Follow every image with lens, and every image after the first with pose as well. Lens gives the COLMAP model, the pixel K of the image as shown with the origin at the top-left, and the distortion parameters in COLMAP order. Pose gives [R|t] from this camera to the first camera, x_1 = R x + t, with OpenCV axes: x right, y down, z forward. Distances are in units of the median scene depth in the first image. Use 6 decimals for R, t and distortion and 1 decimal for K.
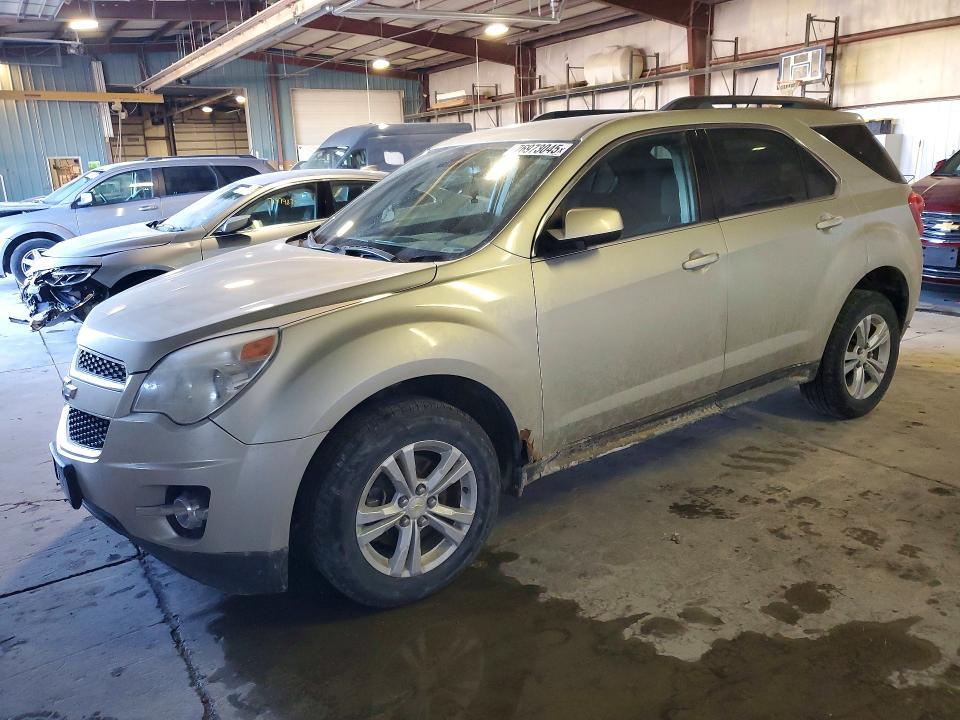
lens RADIAL K [[738.7, 0, 473.3], [0, 738.7, 360.0], [0, 0, 1]] dist [0.029139, -0.004890]
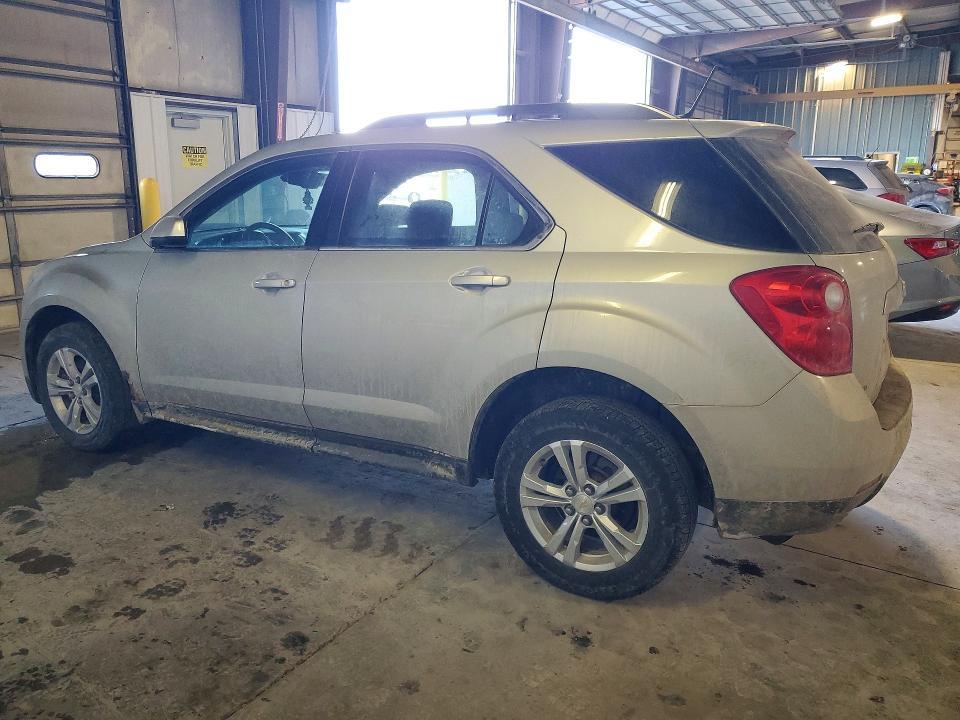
lens RADIAL K [[738.7, 0, 472.8], [0, 738.7, 357.1], [0, 0, 1]] dist [0.029139, -0.004890]
pose [[0.414861, 0.249331, -0.875057, 1.280426], [-0.244100, 0.956966, 0.156943, -0.253323], [0.876531, 0.148492, 0.457869, 0.778190]]
